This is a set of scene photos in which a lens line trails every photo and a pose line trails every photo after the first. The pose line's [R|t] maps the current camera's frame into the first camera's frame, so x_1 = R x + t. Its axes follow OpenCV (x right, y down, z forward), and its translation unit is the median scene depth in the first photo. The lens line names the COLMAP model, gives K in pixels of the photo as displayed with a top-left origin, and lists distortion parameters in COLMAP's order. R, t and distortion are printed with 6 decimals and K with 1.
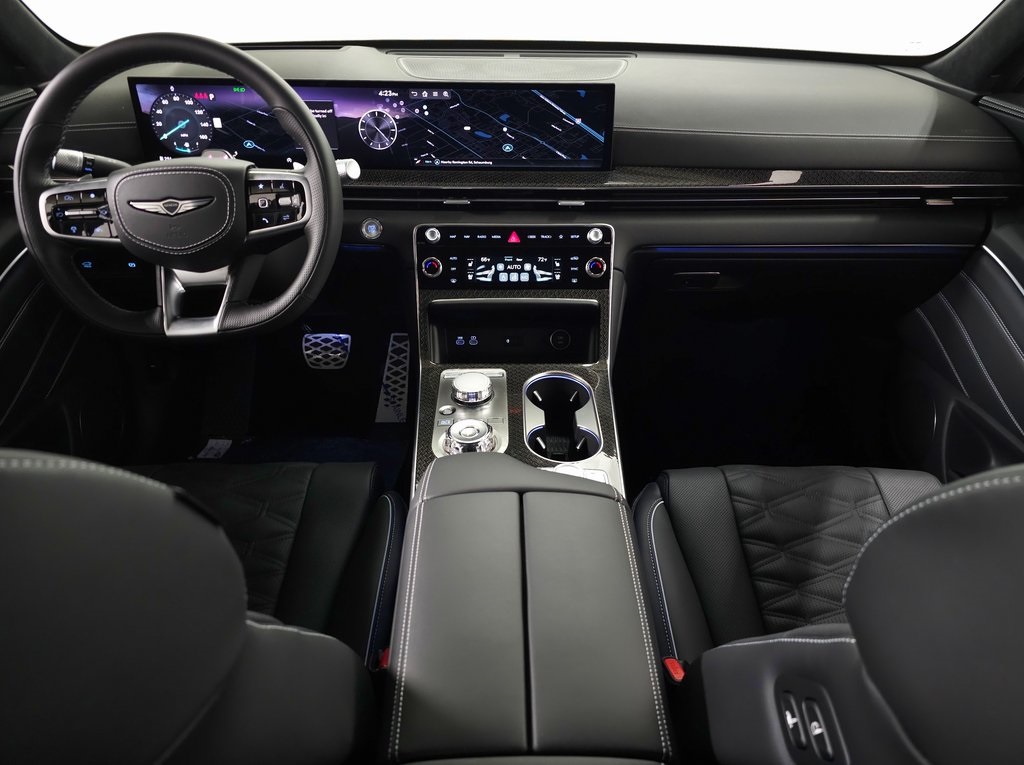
lens RADIAL K [[704.6, 0, 530.3], [0, 704.6, 391.5], [0, 0, 1]] dist [0.032306, -0.044002]
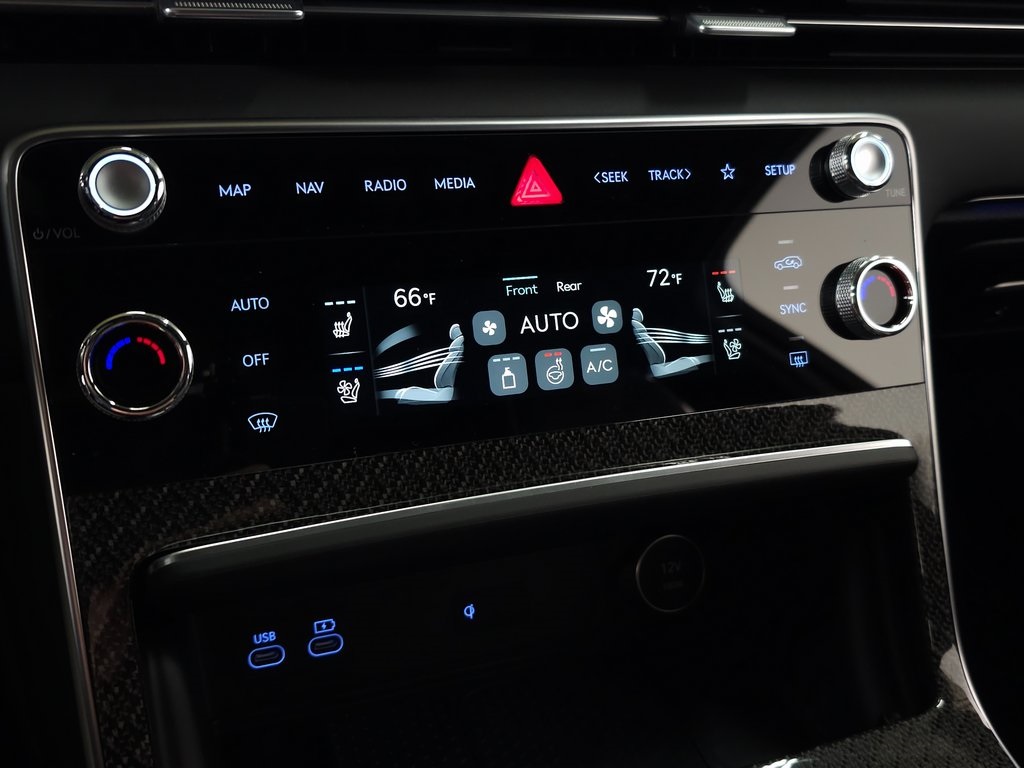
lens RADIAL K [[993.7, 0, 504.5], [0, 993.7, 375.9], [0, 0, 1]] dist [0.039995, 0.000000]
pose [[0.941058, -0.100081, 0.323099, -0.133621], [0.109854, 0.993874, -0.012105, -0.159453], [-0.319908, 0.046885, 0.946288, 0.728037]]
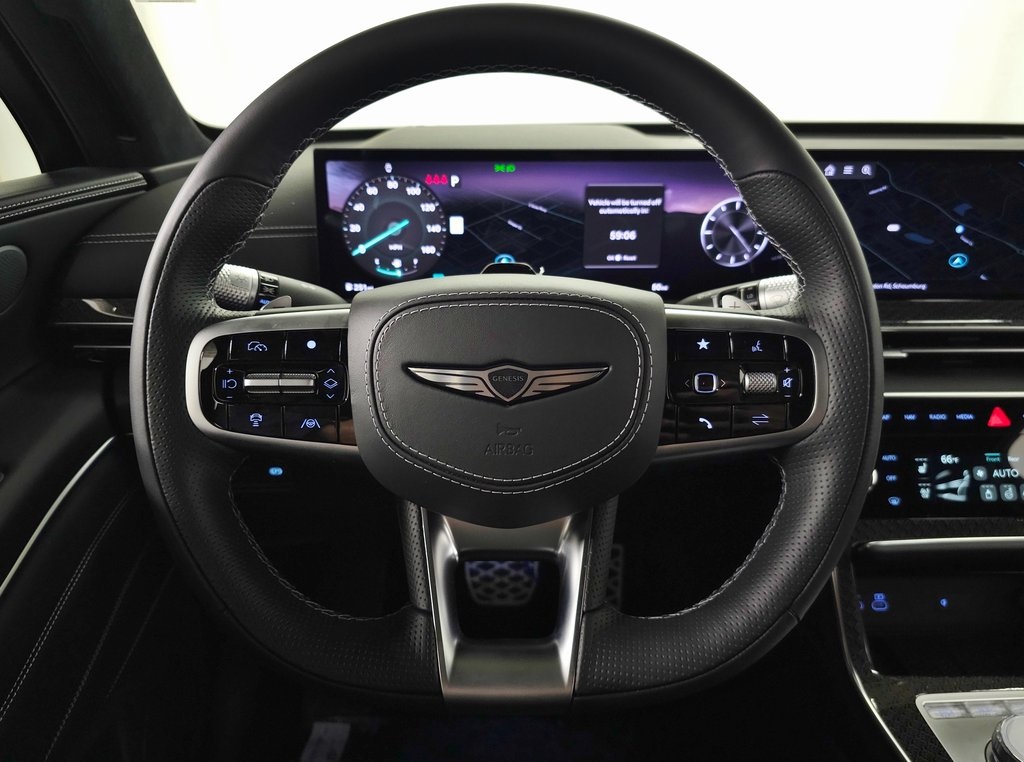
lens RADIAL K [[704.6, 0, 501.8], [0, 704.6, 377.7], [0, 0, 1]] dist [0.032306, -0.044002]
pose [[0.999699, -0.009308, -0.022711, -0.386130], [0.004165, 0.976217, -0.216757, -0.134190], [0.024188, 0.216597, 0.975961, 0.465275]]
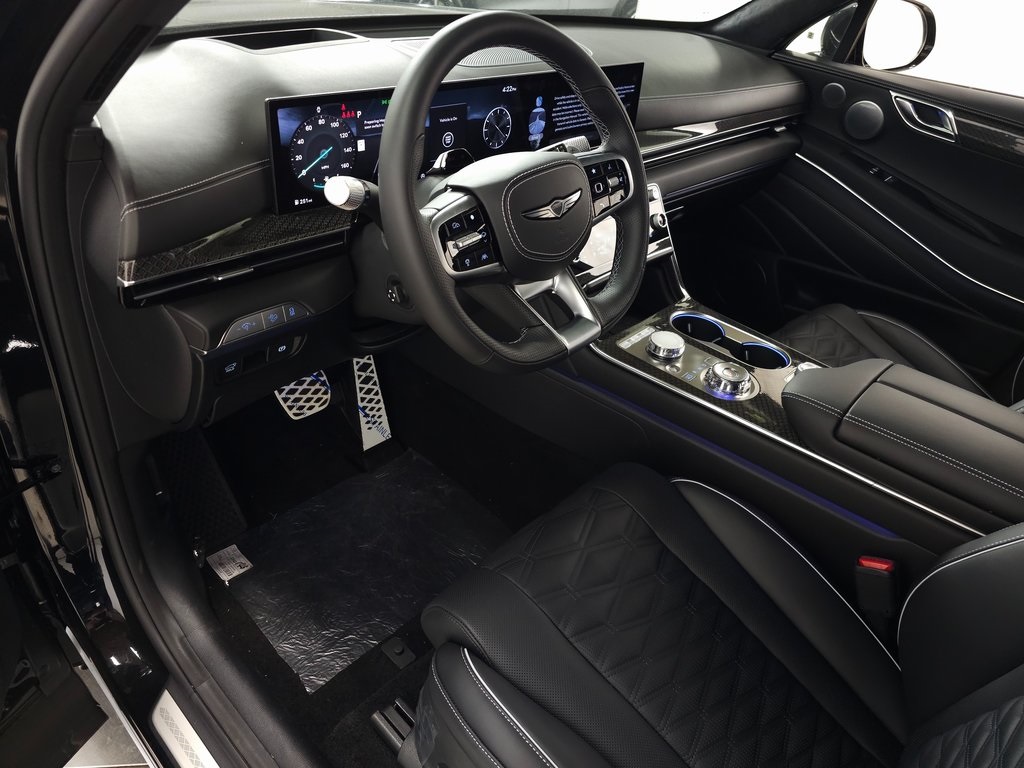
lens RADIAL K [[704.6, 0, 512.5], [0, 704.6, 374.1], [0, 0, 1]] dist [0.032306, -0.044002]
pose [[0.703491, -0.342906, 0.622508, -0.895512], [0.297856, 0.937520, 0.179826, -0.223614], [-0.645277, 0.058912, 0.761673, 0.282298]]
